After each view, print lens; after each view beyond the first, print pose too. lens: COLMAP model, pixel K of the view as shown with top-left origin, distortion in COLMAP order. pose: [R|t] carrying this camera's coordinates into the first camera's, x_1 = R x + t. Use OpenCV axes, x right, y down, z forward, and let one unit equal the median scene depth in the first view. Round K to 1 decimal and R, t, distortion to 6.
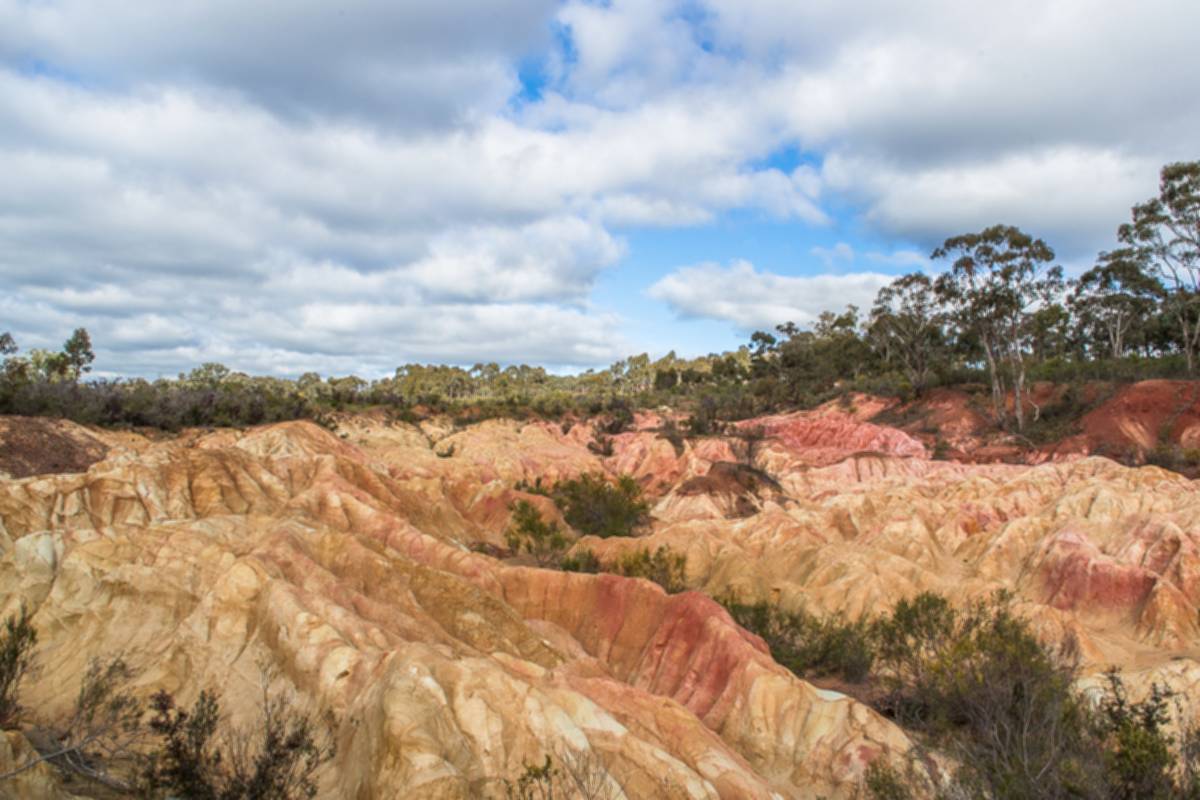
lens RADIAL K [[1032.0, 0, 600.0], [0, 1032.0, 400.0], [0, 0, 1]] dist [-0.082621, 0.006385]
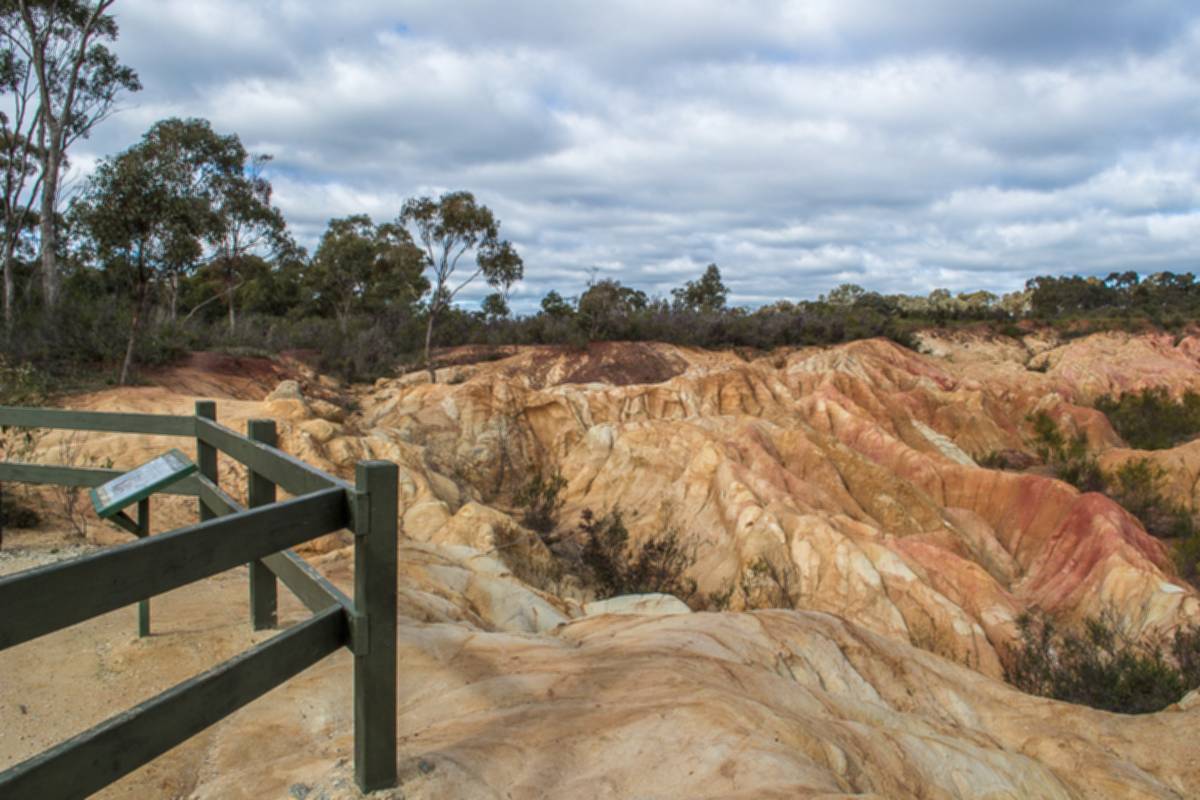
lens RADIAL K [[1032.0, 0, 600.0], [0, 1032.0, 400.0], [0, 0, 1]] dist [-0.082621, 0.006385]
pose [[0.799509, 0.017818, -0.600390, 0.287190], [0.033349, 0.996701, 0.073989, -0.012686], [0.599728, -0.079177, 0.796277, -0.171602]]
